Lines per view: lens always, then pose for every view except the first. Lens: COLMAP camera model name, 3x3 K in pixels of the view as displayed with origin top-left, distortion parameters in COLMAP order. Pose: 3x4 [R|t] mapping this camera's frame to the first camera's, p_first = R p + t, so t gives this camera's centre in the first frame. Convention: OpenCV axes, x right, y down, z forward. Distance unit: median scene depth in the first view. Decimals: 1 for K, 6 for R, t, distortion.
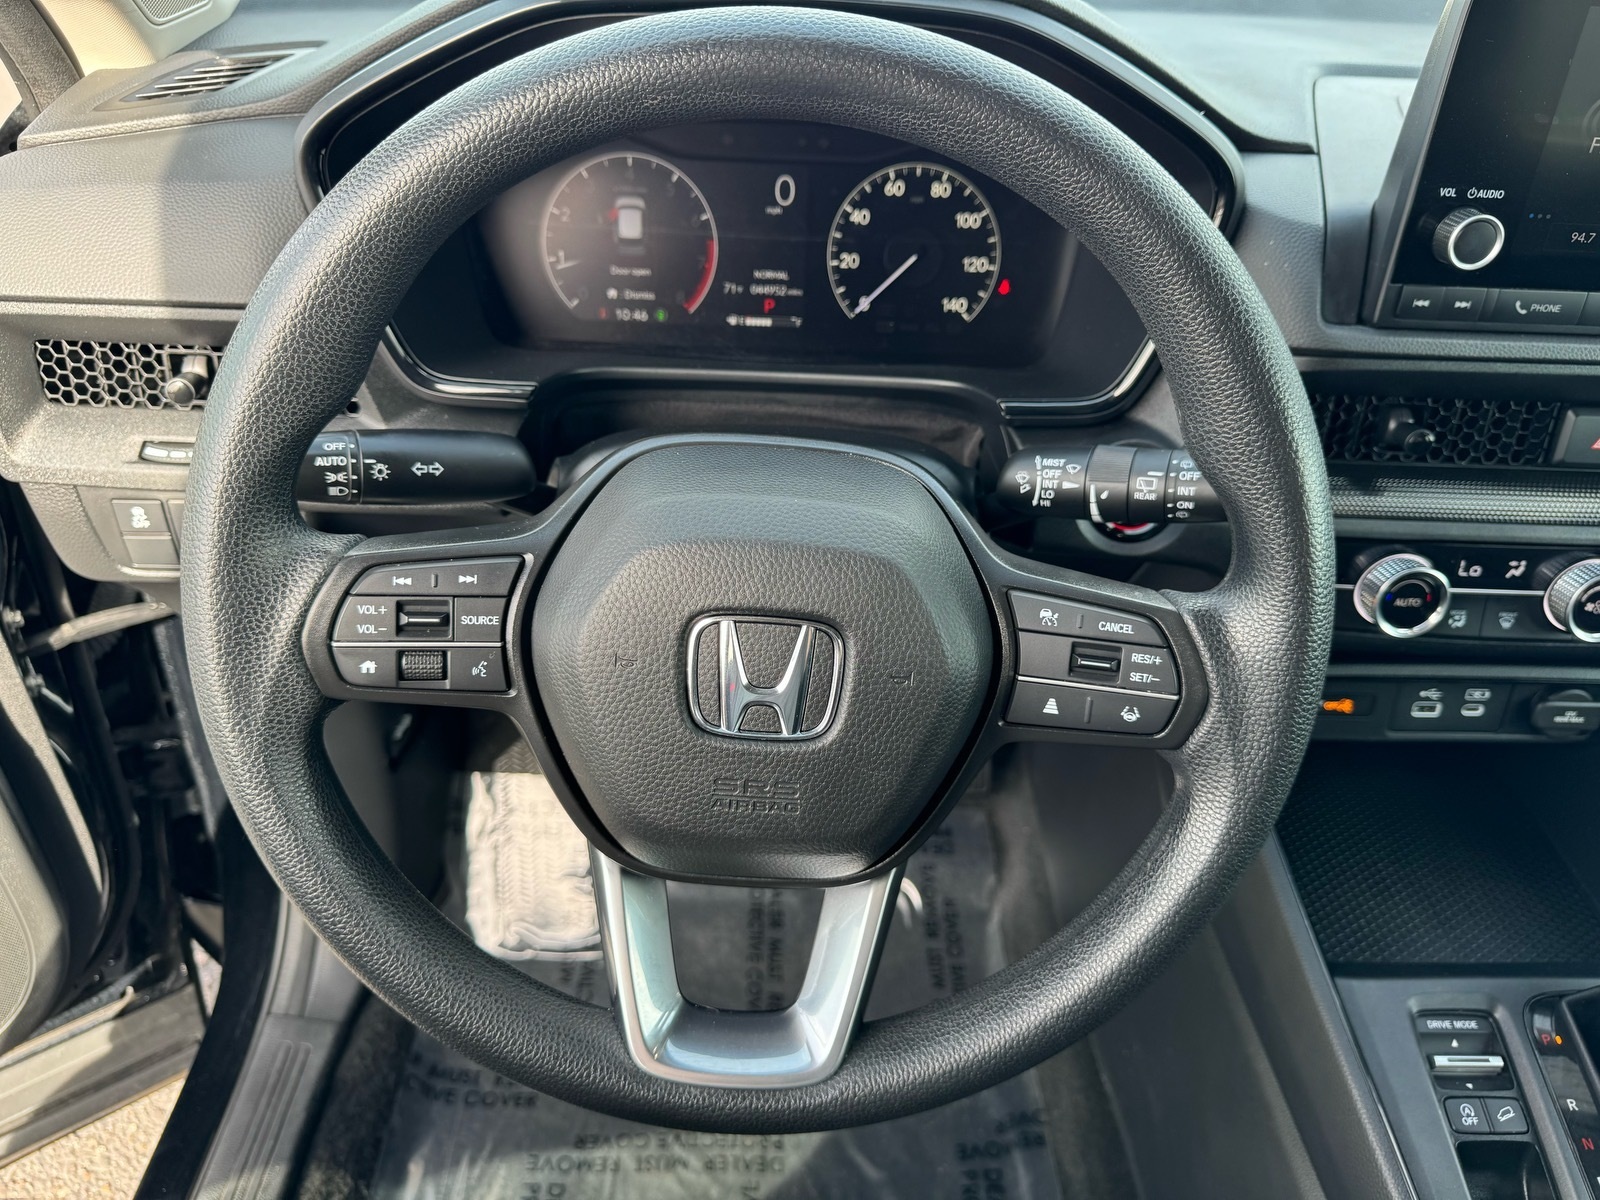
lens RADIAL K [[1160.9, 0, 795.1], [0, 1160.9, 605.0], [0, 0, 1]] dist [0.075185, -0.089507]
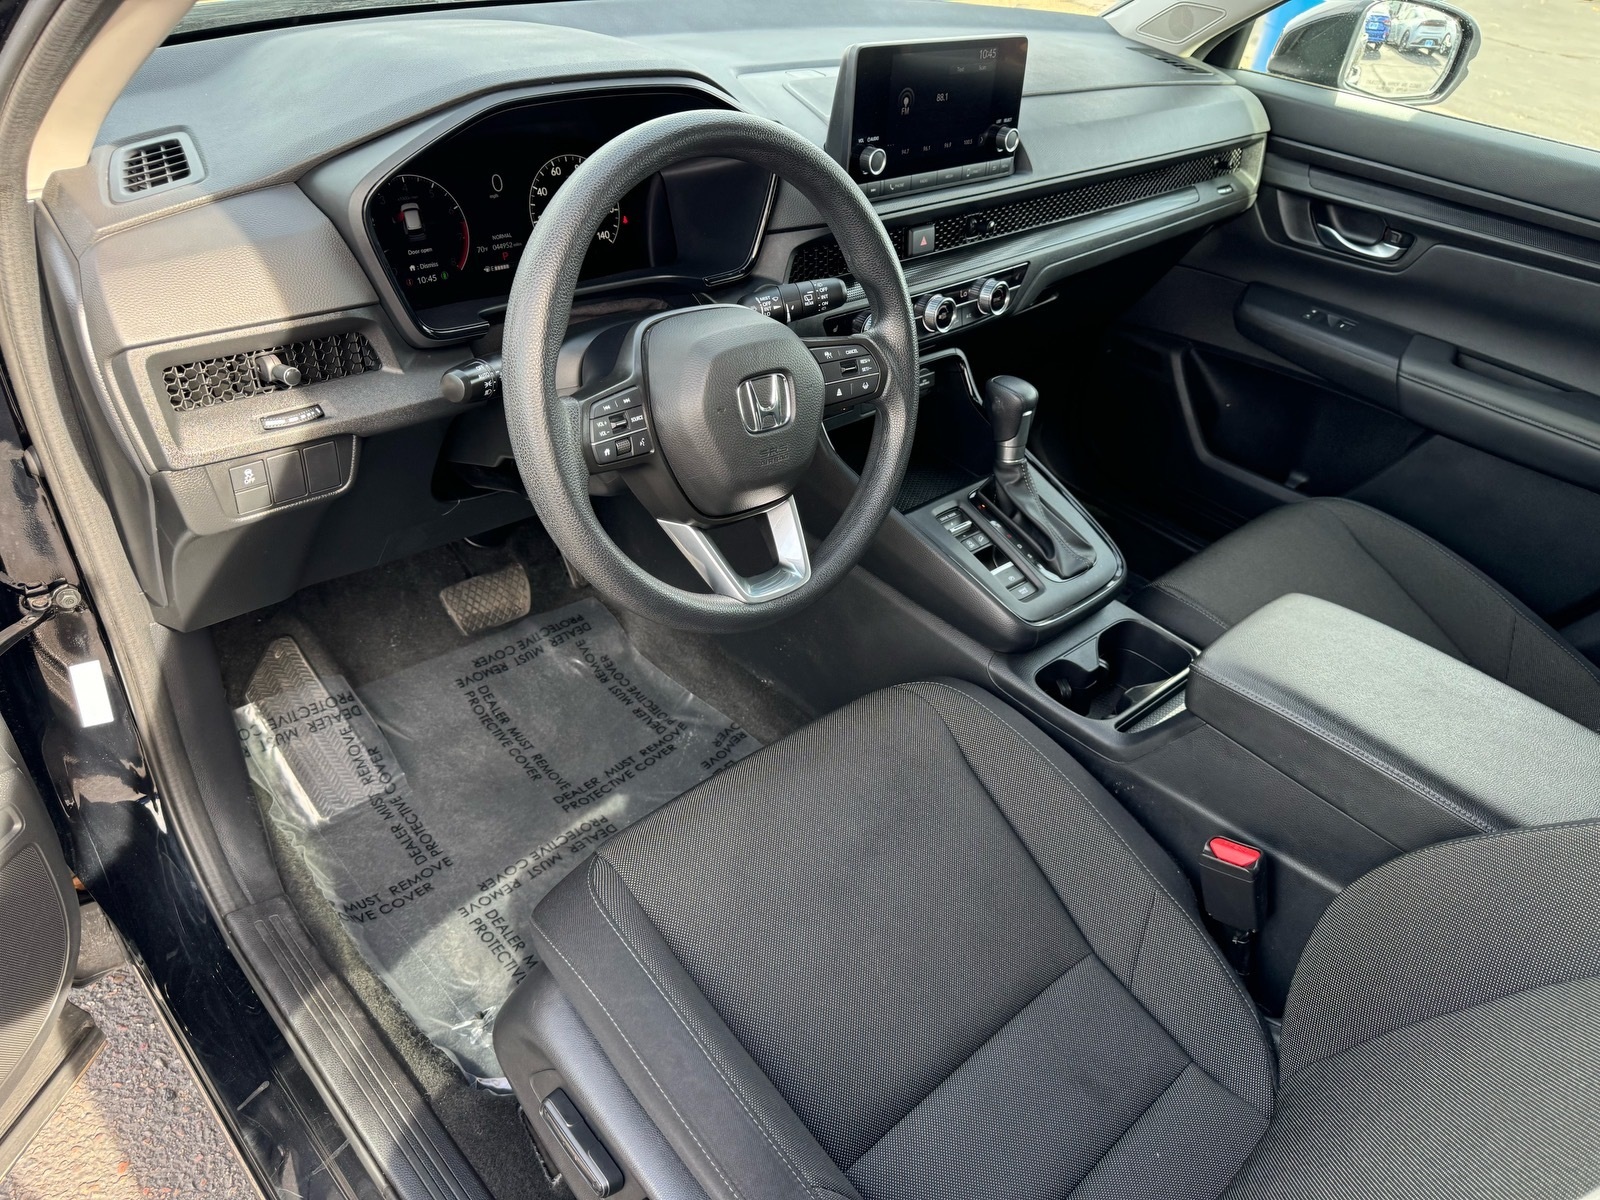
lens RADIAL K [[1160.9, 0, 807.7], [0, 1160.9, 595.6], [0, 0, 1]] dist [0.075185, -0.089507]
pose [[0.735054, -0.357186, 0.576294, -1.120303], [0.316067, 0.932492, 0.174817, 0.033683], [-0.599831, 0.053648, 0.798326, -0.683351]]
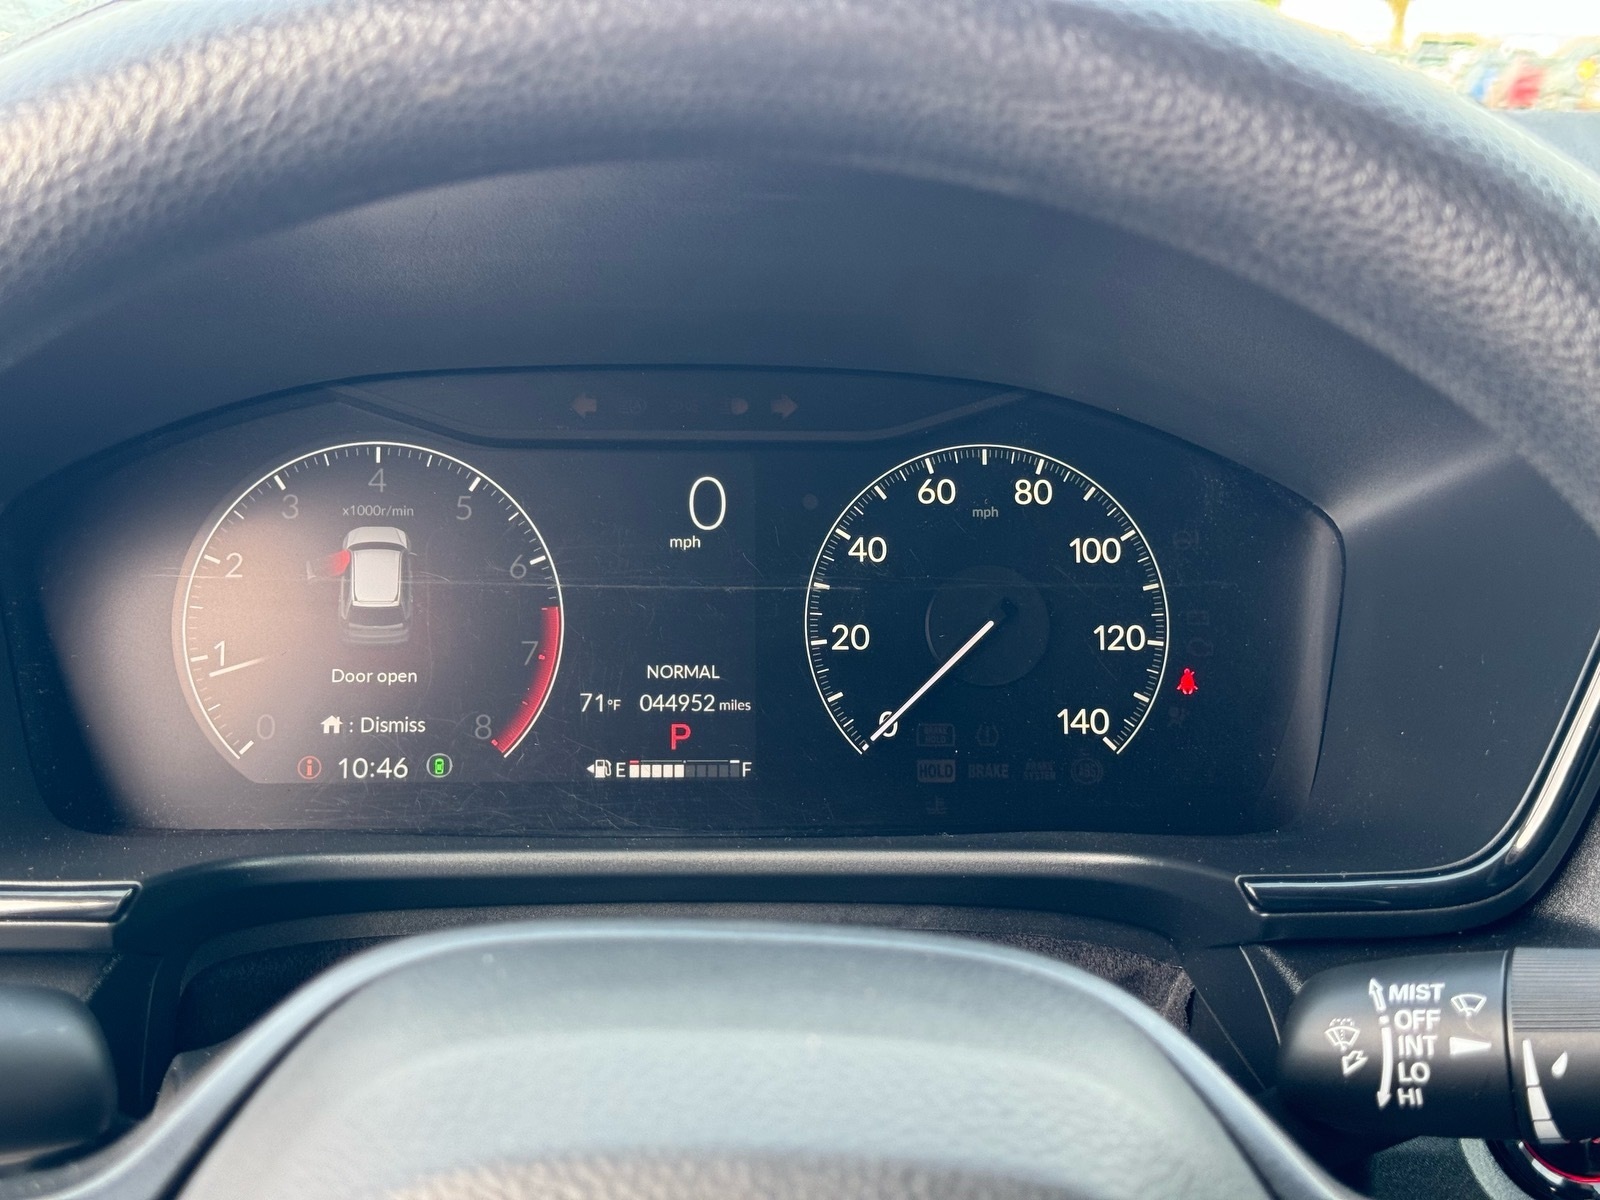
lens RADIAL K [[2288.4, 0, 790.6], [0, 2288.4, 607.1], [0, 0, 1]] dist [0.186986, 0.000000]
pose [[0.998210, -0.032611, 0.050137, -0.031170], [0.048993, 0.926657, -0.372702, 0.045210], [-0.034306, 0.374491, 0.926596, 0.209696]]
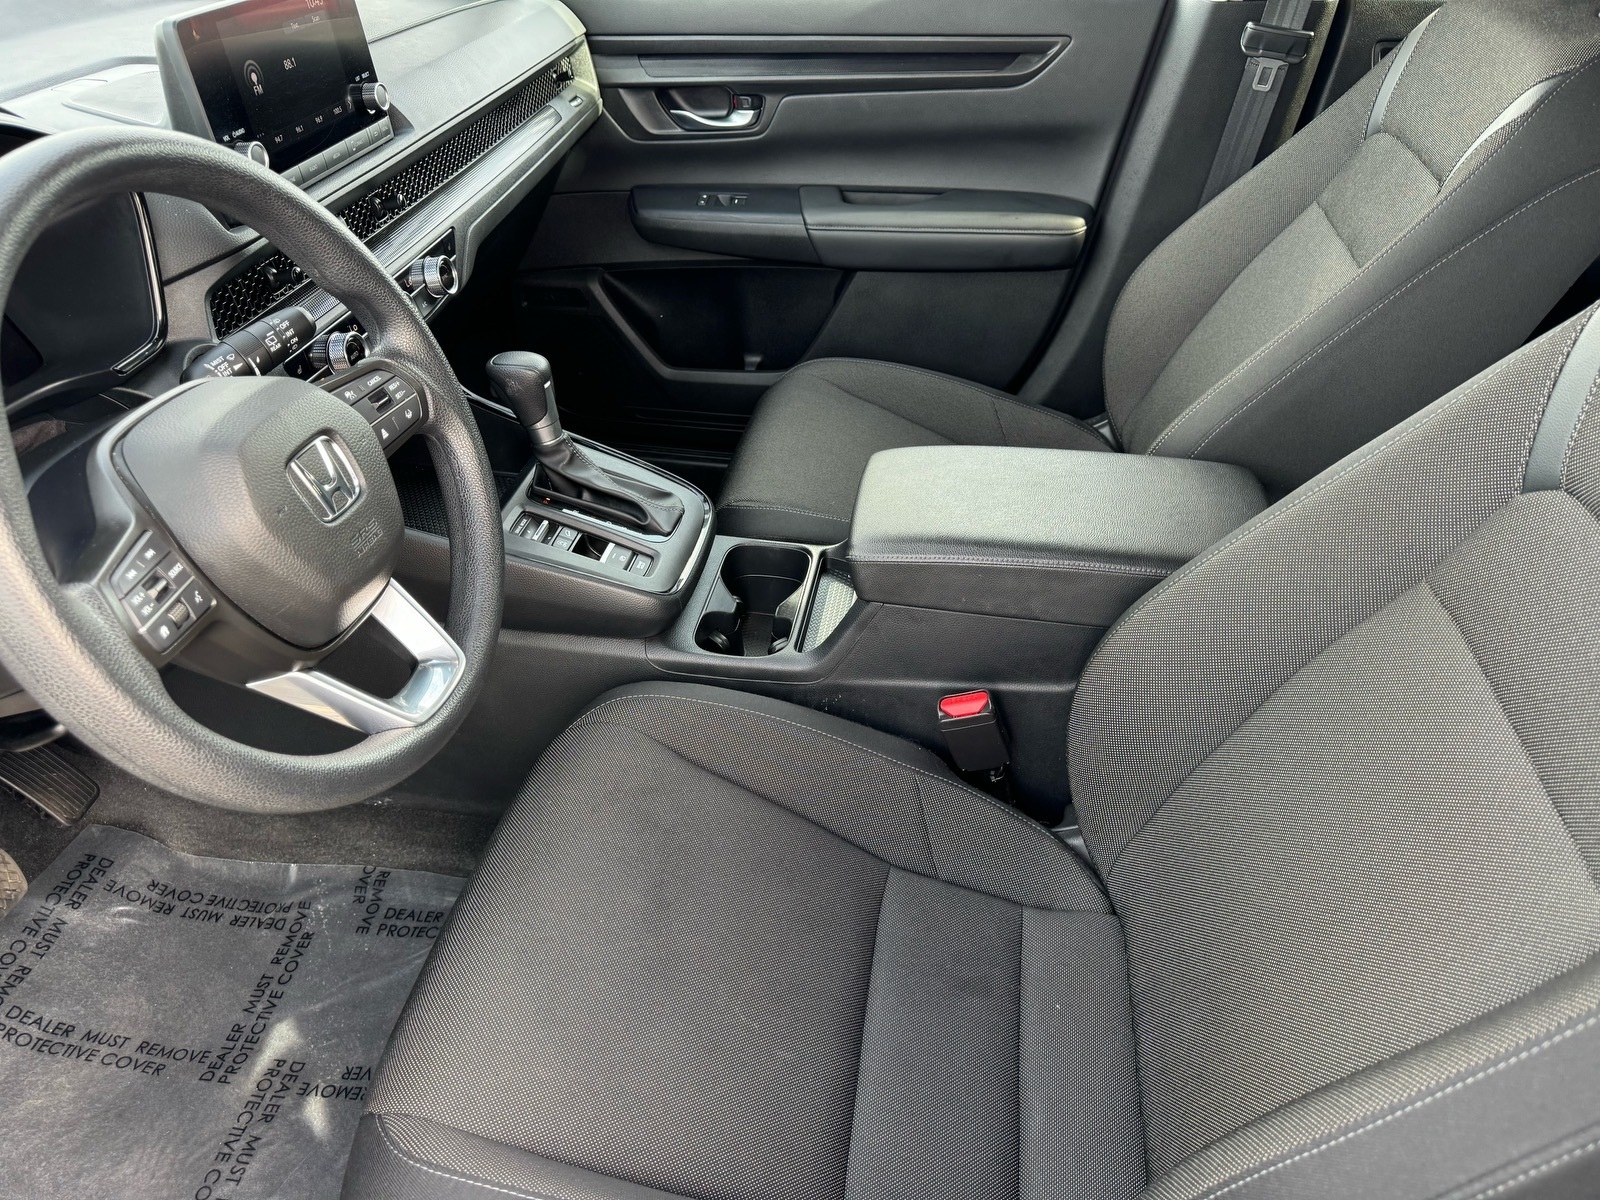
lens RADIAL K [[1160.9, 0, 811.6], [0, 1160.9, 600.3], [0, 0, 1]] dist [0.075185, -0.089507]
pose [[0.173074, -0.603801, 0.778119, -1.082225], [0.574476, 0.703617, 0.418211, -0.099777], [-0.800014, 0.374629, 0.468648, -0.270329]]
